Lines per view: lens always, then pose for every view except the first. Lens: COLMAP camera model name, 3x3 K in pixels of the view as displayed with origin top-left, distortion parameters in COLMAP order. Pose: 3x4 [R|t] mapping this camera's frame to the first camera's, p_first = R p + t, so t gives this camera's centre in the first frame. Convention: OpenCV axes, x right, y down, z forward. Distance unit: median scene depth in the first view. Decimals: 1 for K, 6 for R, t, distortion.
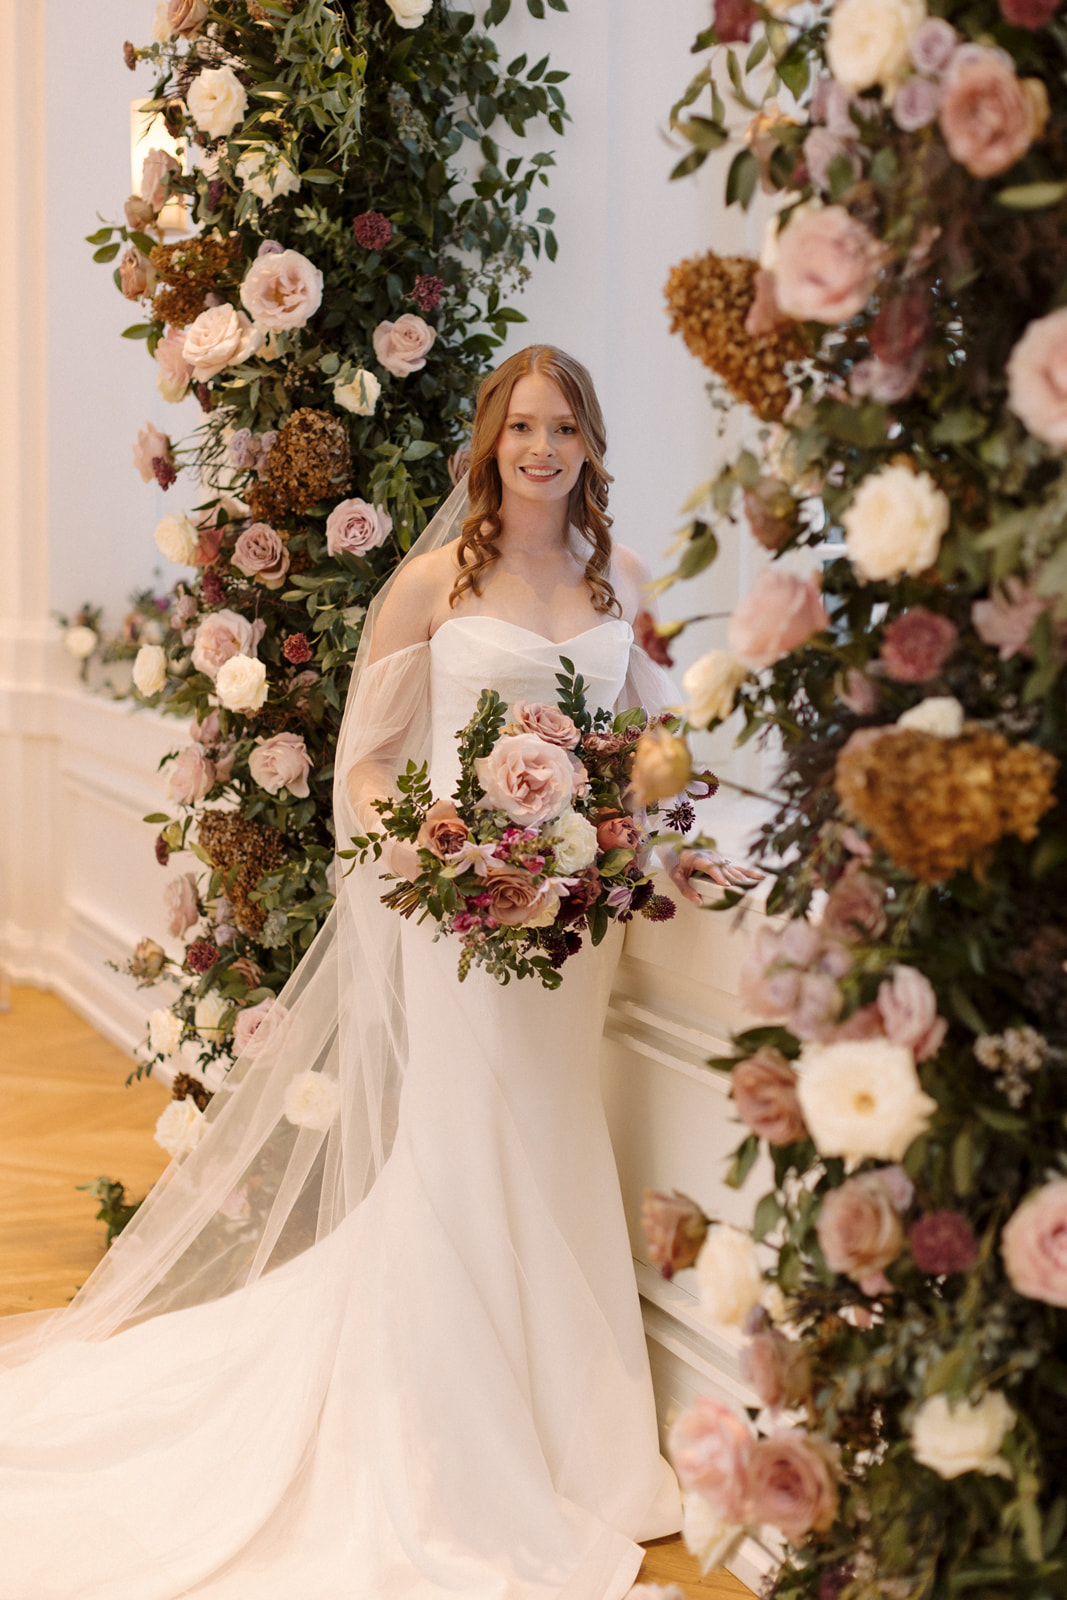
lens RADIAL K [[2285.3, 0, 541.5], [0, 2285.3, 738.5], [0, 0, 1]] dist [0.000028, 0.029612]
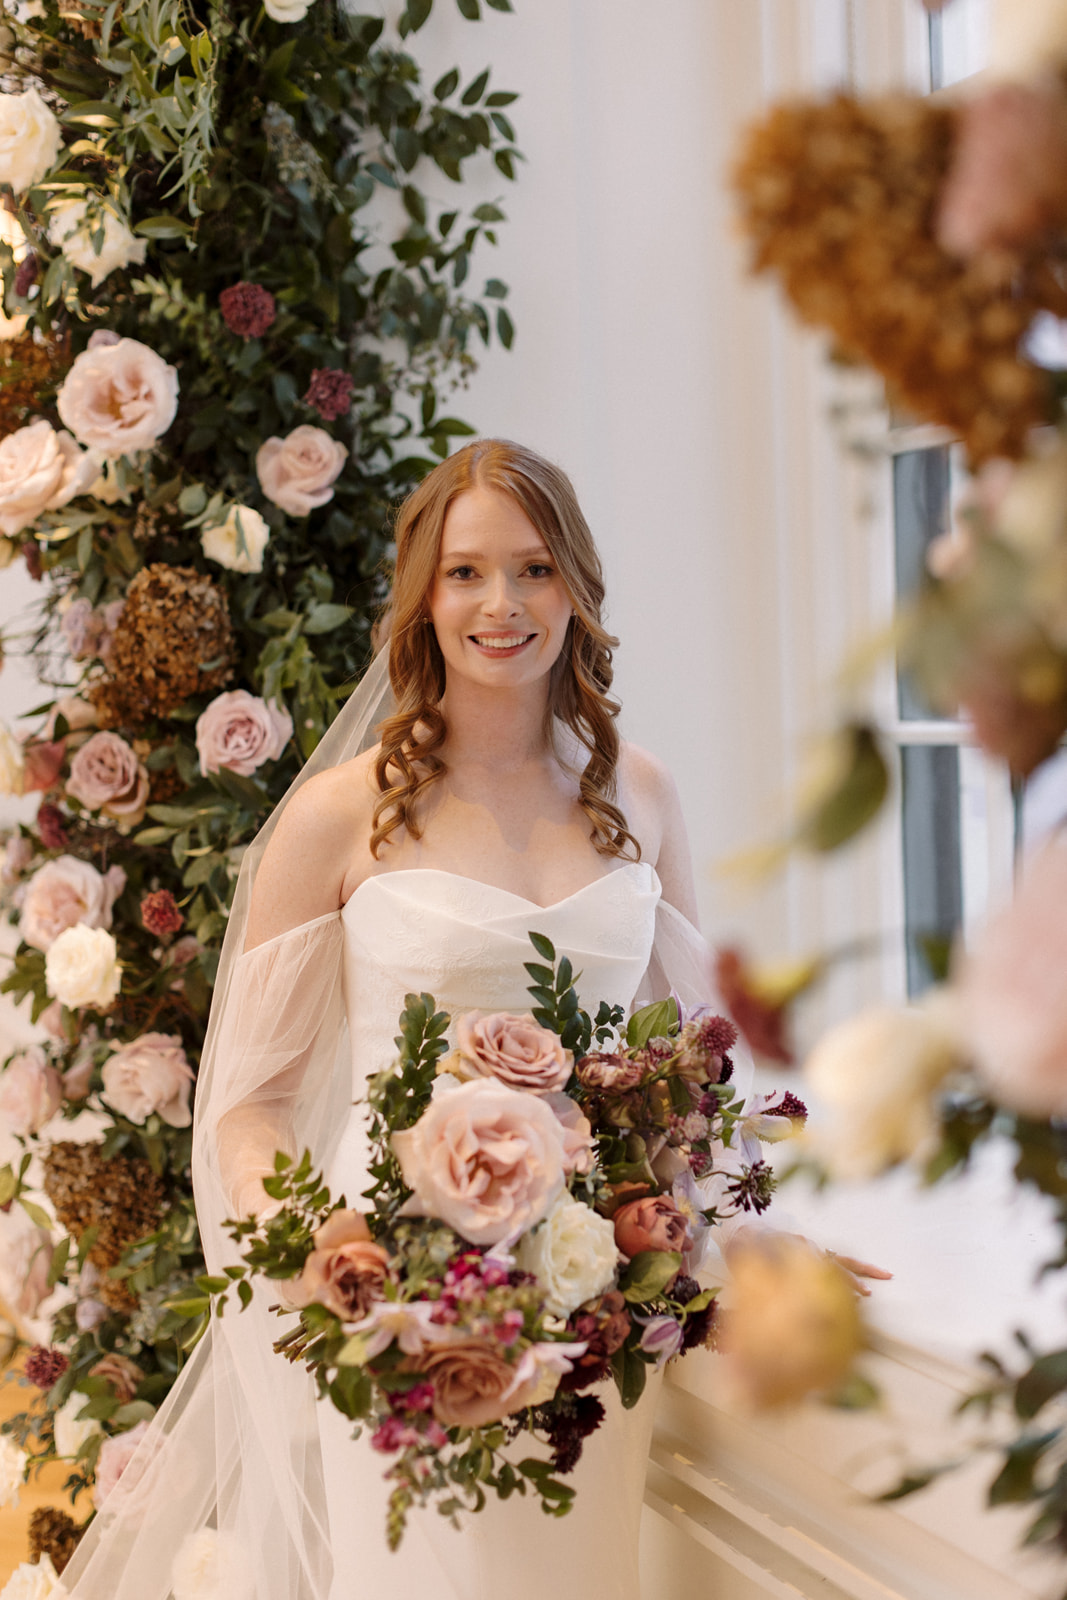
lens RADIAL K [[2384.5, 0, 583.7], [0, 2384.5, 802.0], [0, 0, 1]] dist [0.001977, 0.042589]
pose [[0.998577, -0.048479, 0.022224, 0.005295], [0.049573, 0.997432, -0.051690, -0.028465], [-0.019661, 0.052718, 0.998416, 0.273031]]
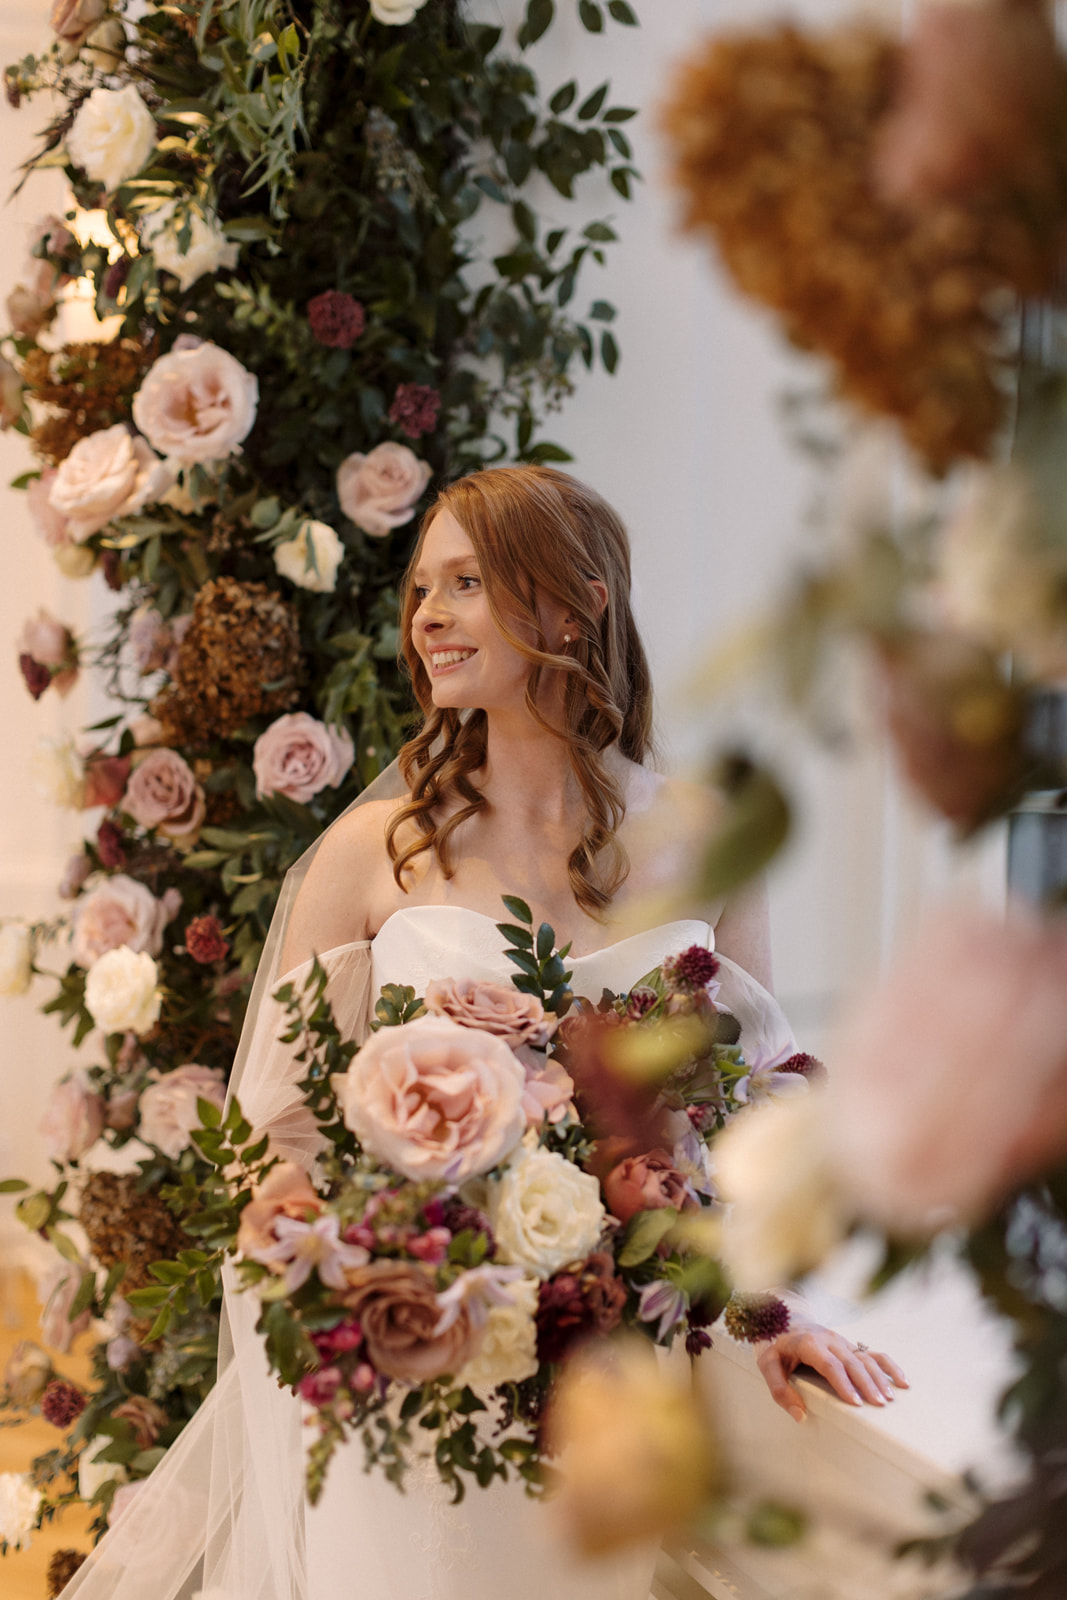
lens RADIAL K [[2415.3, 0, 555.6], [0, 2415.3, 801.7], [0, 0, 1]] dist [0.002309, 0.036760]
pose [[0.998675, 0.007253, -0.050952, 0.027926], [-0.011008, 0.997211, -0.073813, -0.028028], [0.050274, 0.074276, 0.995970, 0.300356]]
